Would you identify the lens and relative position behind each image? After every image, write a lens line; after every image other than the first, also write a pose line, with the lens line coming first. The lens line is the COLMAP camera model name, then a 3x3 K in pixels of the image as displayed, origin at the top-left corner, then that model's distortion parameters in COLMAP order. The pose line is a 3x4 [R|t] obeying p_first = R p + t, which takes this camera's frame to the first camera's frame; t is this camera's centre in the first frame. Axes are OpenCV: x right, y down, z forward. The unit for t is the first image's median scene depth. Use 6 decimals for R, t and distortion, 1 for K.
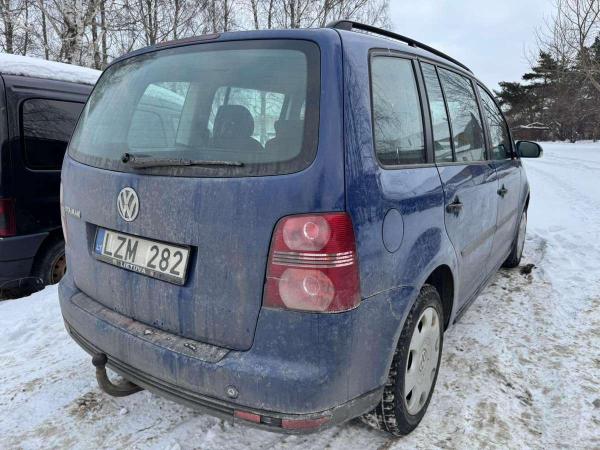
lens RADIAL K [[417.1, 0, 300.0], [0, 417.1, 225.0], [0, 0, 1]] dist [0.064699, -0.073393]
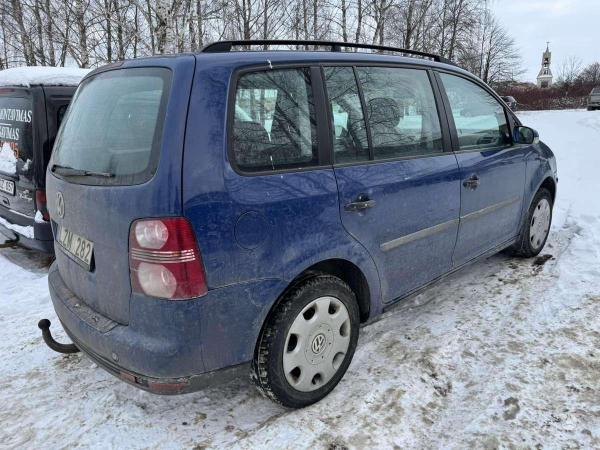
lens RADIAL K [[420.0, 0, 300.0], [0, 420.0, 225.0], [0, 0, 1]] dist [0.053796, -0.071180]
pose [[0.974187, 0.016074, -0.225170, 0.485915], [-0.003451, 0.998406, 0.056341, -0.052089], [0.225717, -0.054109, 0.972689, -0.065264]]
